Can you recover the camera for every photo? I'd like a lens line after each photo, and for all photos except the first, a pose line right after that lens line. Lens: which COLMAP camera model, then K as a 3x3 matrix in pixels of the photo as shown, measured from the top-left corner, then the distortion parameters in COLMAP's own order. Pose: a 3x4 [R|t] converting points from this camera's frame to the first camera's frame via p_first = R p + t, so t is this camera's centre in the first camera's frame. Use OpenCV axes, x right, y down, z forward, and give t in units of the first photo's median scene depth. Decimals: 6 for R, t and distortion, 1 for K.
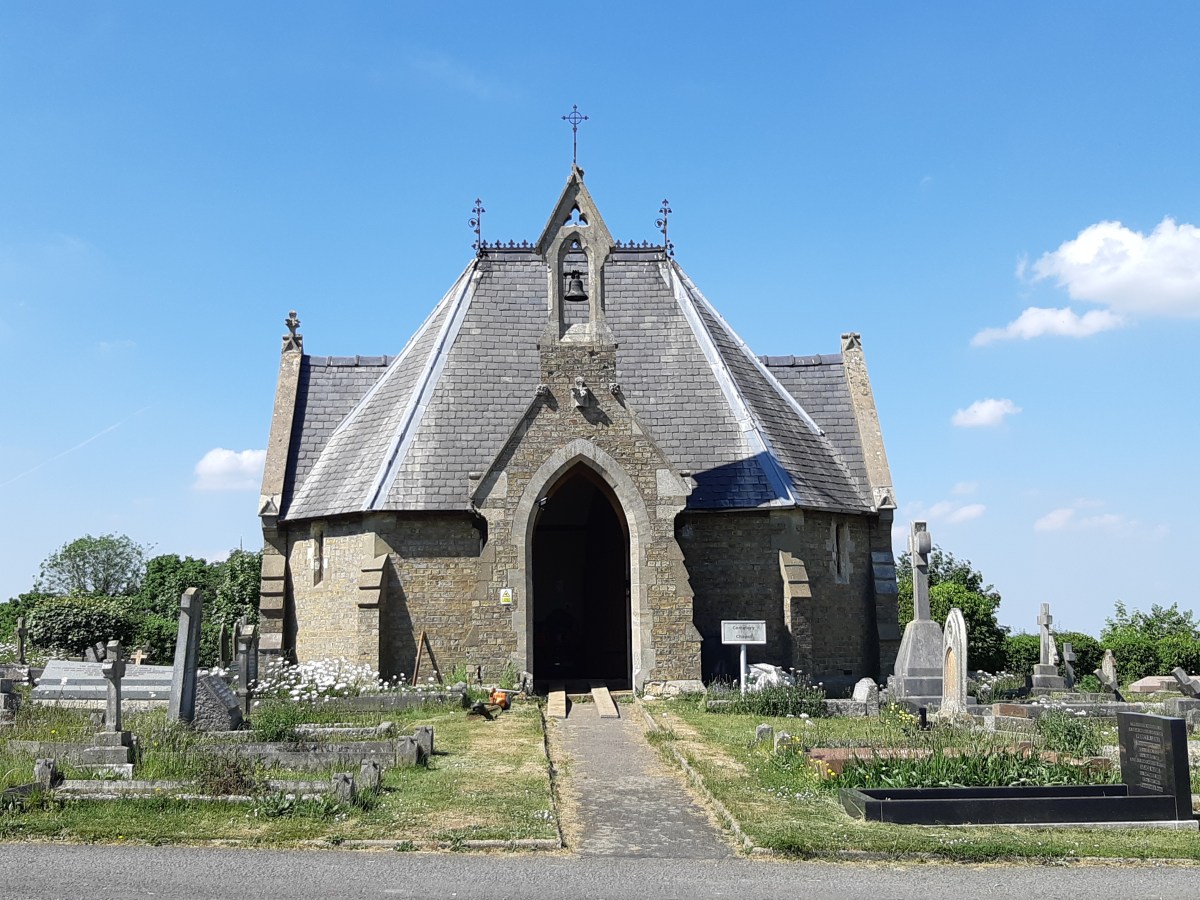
lens RADIAL K [[1552.9, 0, 600.0], [0, 1552.9, 450.0], [0, 0, 1]] dist [0.192600, 0.010348]
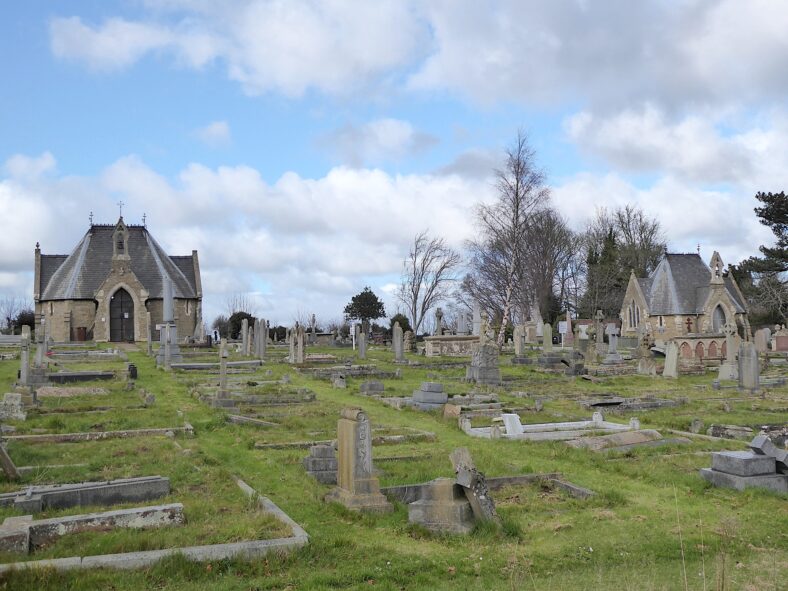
lens RADIAL K [[1019.7, 0, 394.0], [0, 1019.7, 295.5], [0, 0, 1]] dist [0.192600, 0.010348]
pose [[0.966982, -0.001334, 0.254841, -0.011903], [-0.020334, 0.996394, 0.082372, -0.203451], [-0.254032, -0.084834, 0.963468, -1.773972]]
